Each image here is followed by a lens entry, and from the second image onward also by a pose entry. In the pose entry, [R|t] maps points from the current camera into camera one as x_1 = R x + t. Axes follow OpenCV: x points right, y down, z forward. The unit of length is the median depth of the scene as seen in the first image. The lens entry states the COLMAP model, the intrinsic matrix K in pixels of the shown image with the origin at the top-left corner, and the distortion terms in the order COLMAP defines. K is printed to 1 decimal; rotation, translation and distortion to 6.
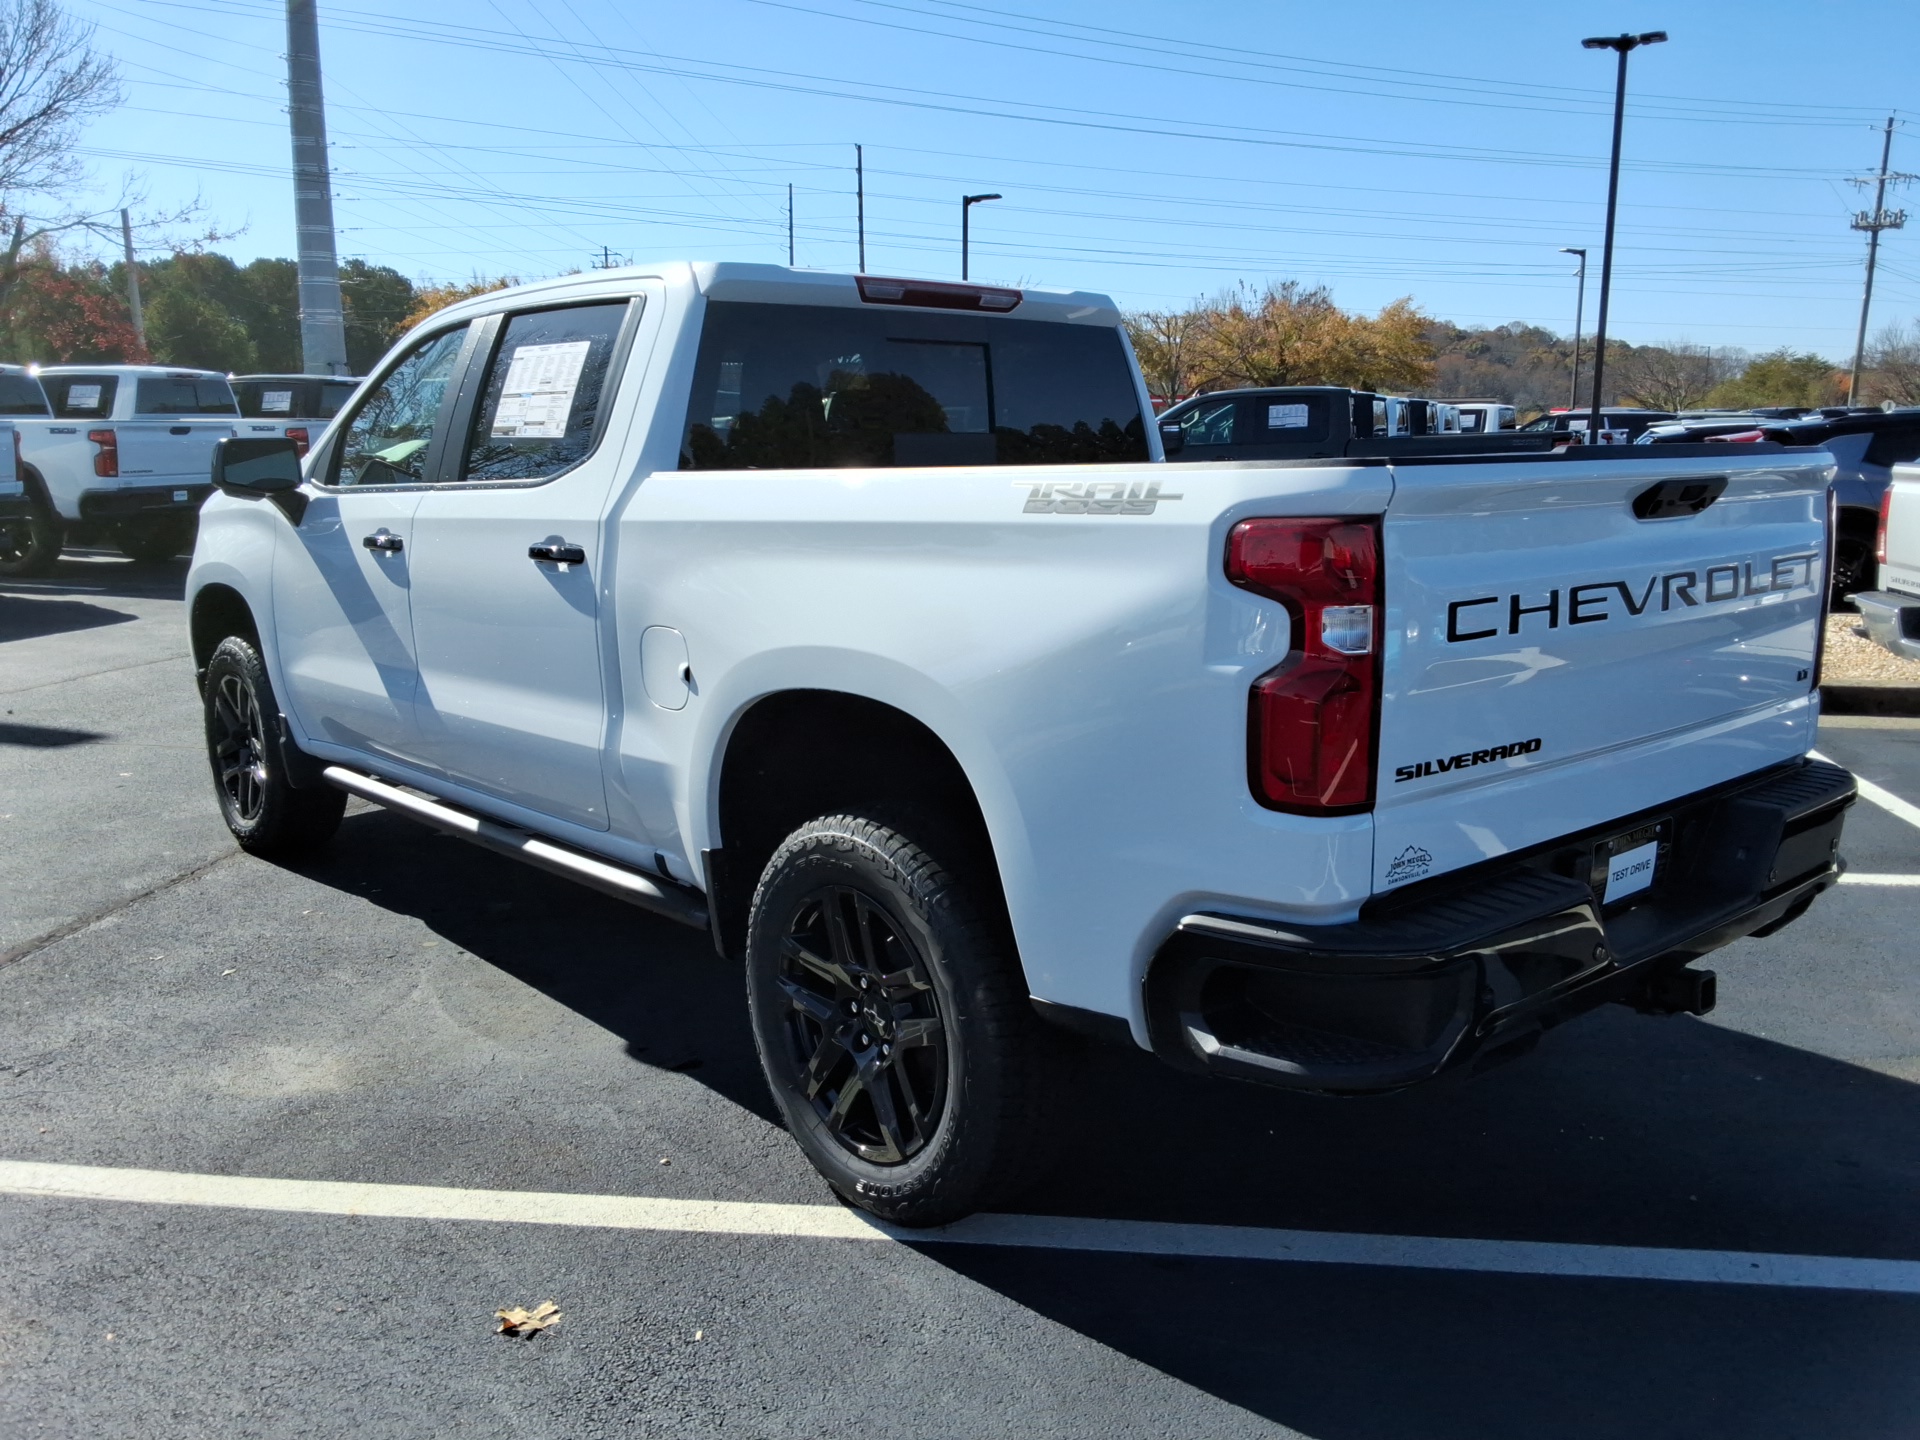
lens RADIAL K [[1592.5, 0, 985.0], [0, 1592.5, 714.8], [0, 0, 1]] dist [0.136175, -0.230605]
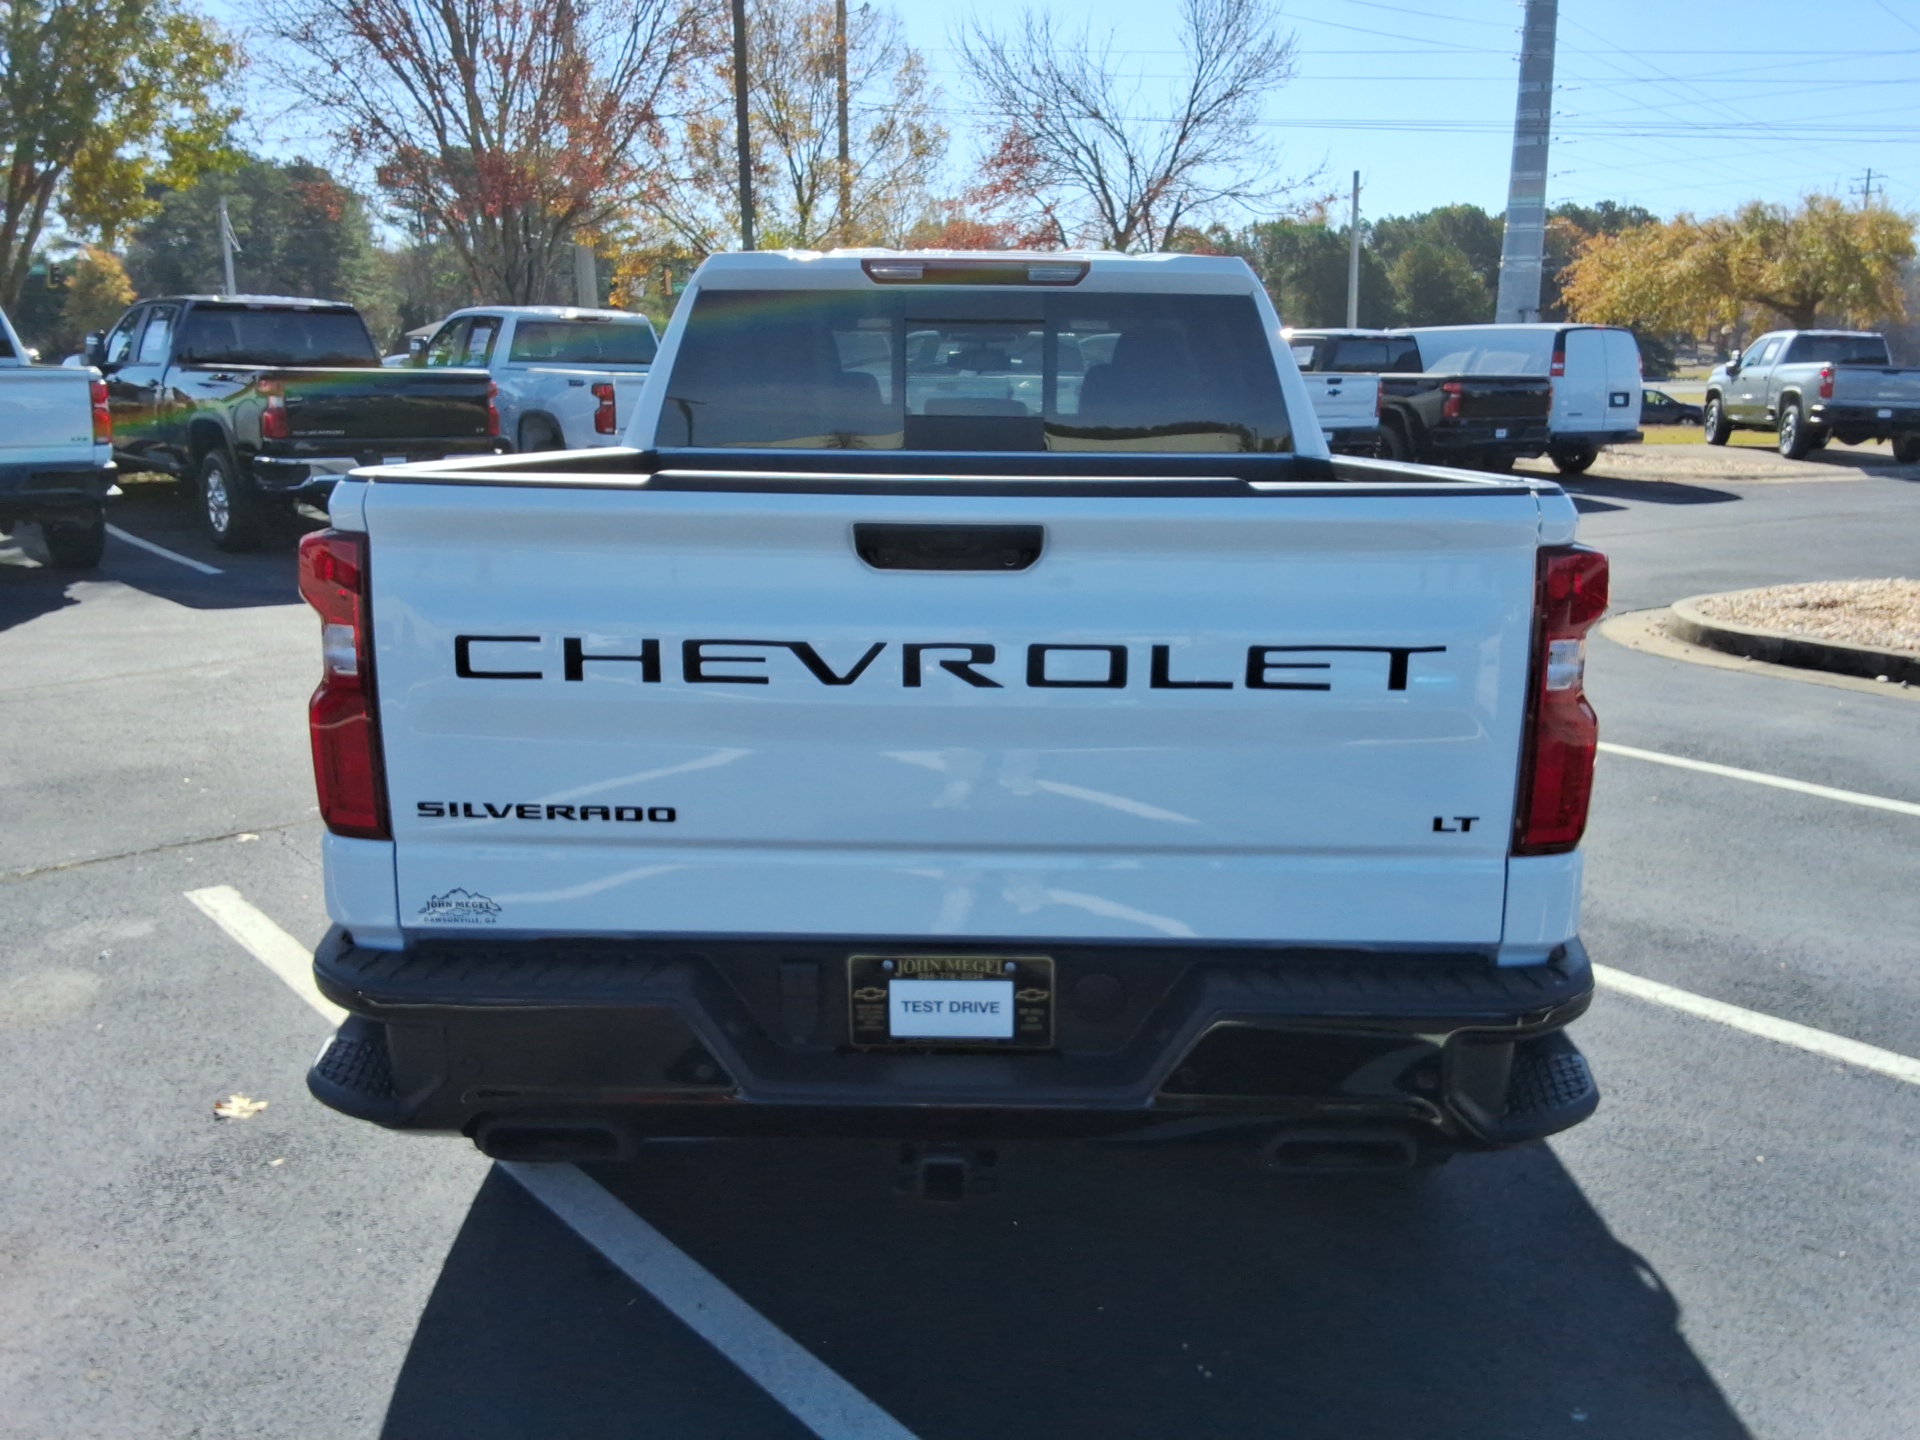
lens RADIAL K [[1577.9, 0, 949.7], [0, 1577.9, 713.6], [0, 0, 1]] dist [0.121919, -0.149144]
pose [[0.727631, 0.154844, -0.668264, 0.938676], [-0.131615, 0.987604, 0.085531, -0.118564], [0.673225, 0.025718, 0.738991, 0.437453]]
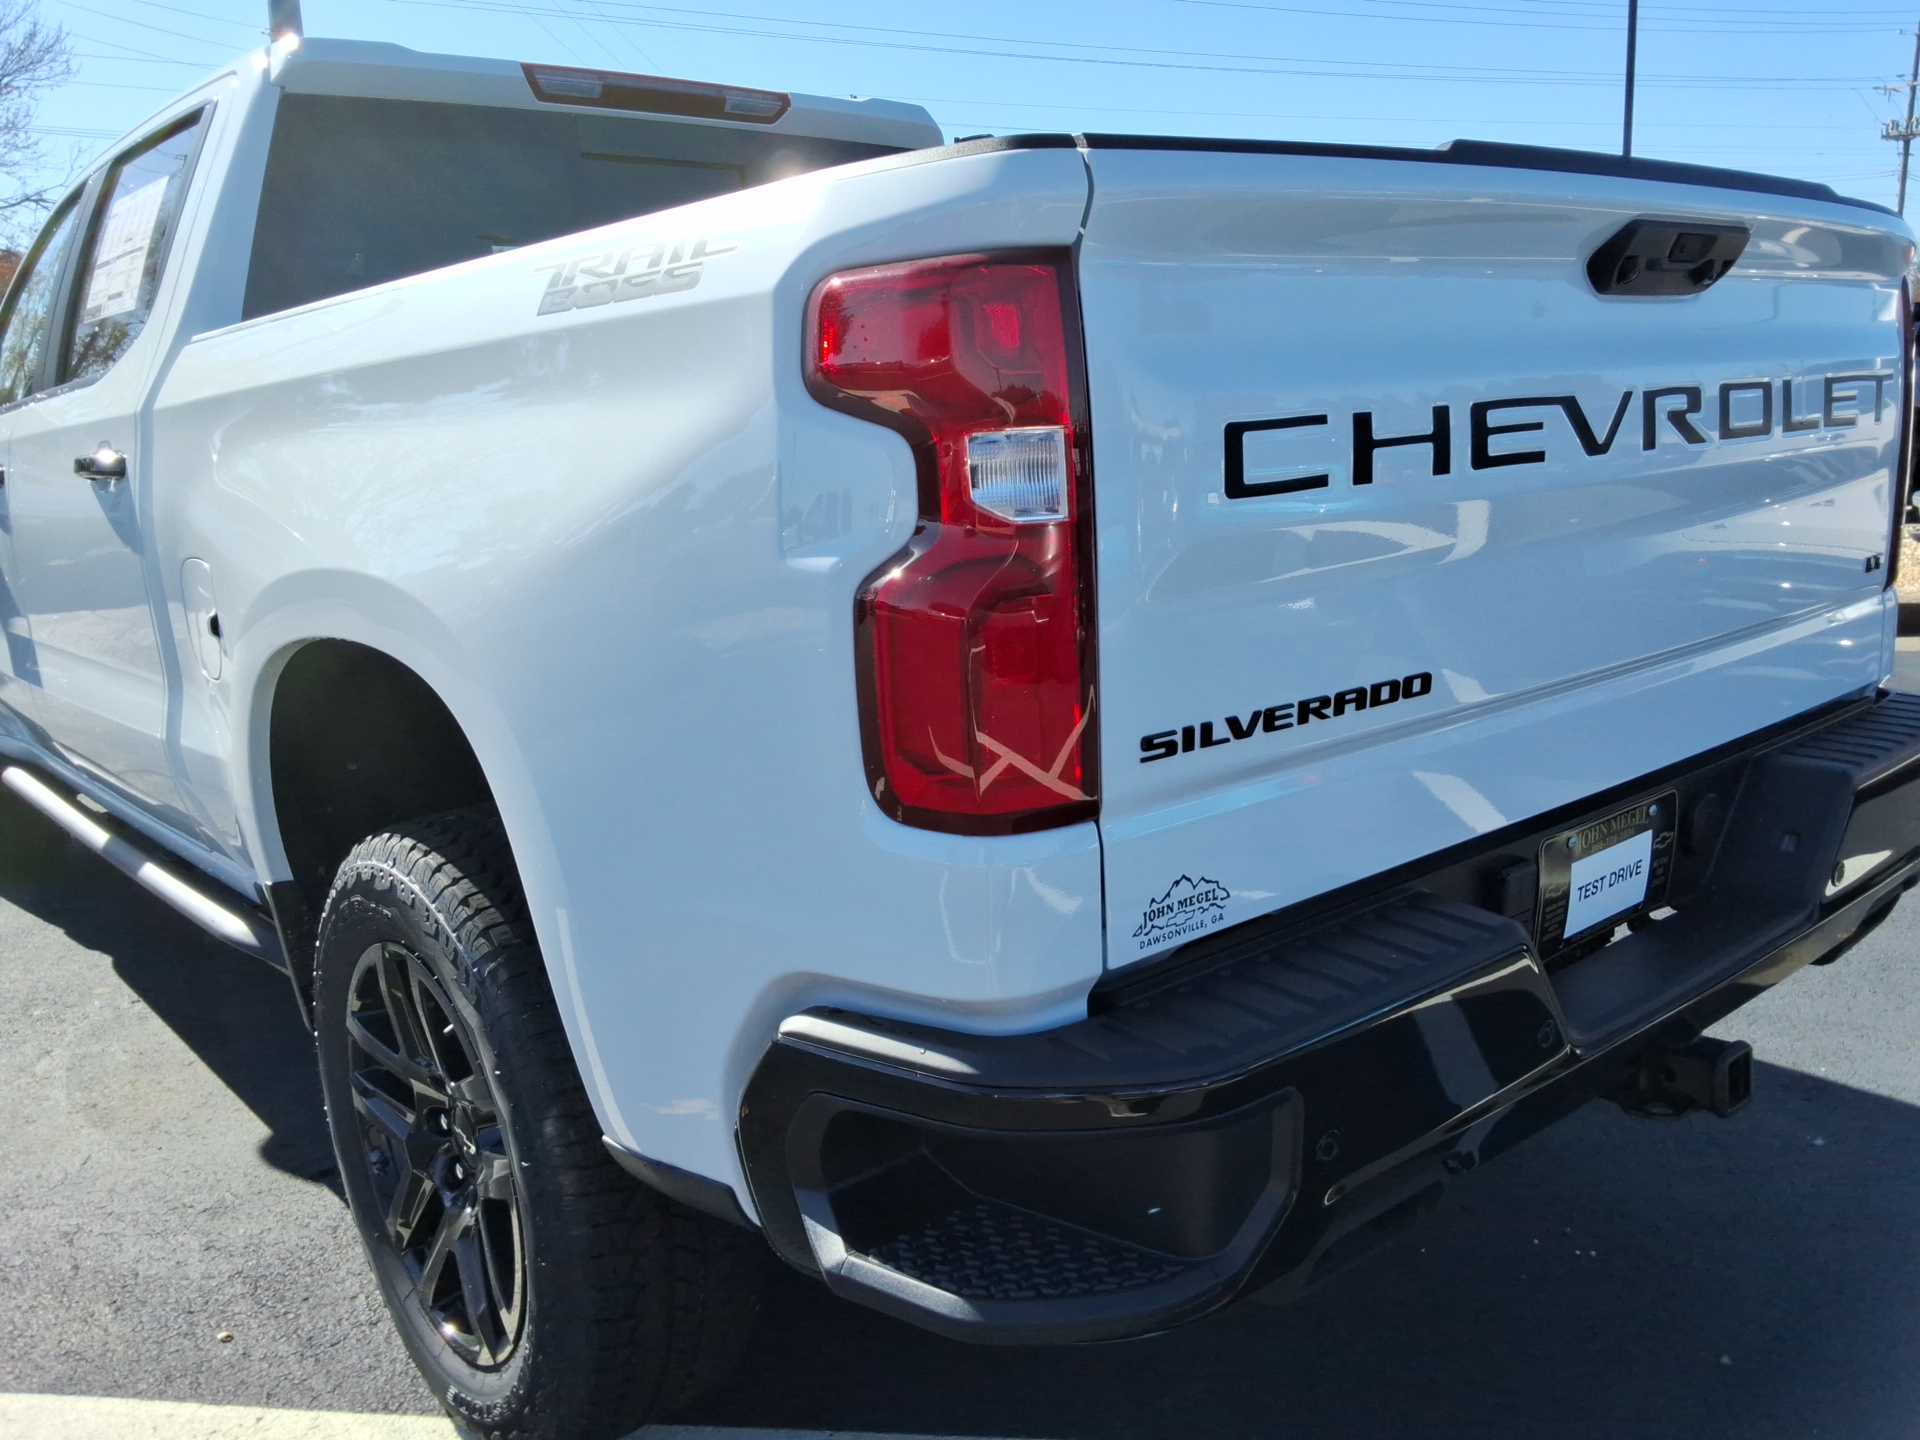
lens RADIAL K [[1592.5, 0, 985.0], [0, 1592.5, 714.8], [0, 0, 1]] dist [0.136175, -0.230605]
pose [[0.999092, -0.036702, -0.021628, 0.183440], [0.037223, 0.999014, 0.024190, 0.009223], [0.020719, -0.024973, 0.999473, 0.393371]]
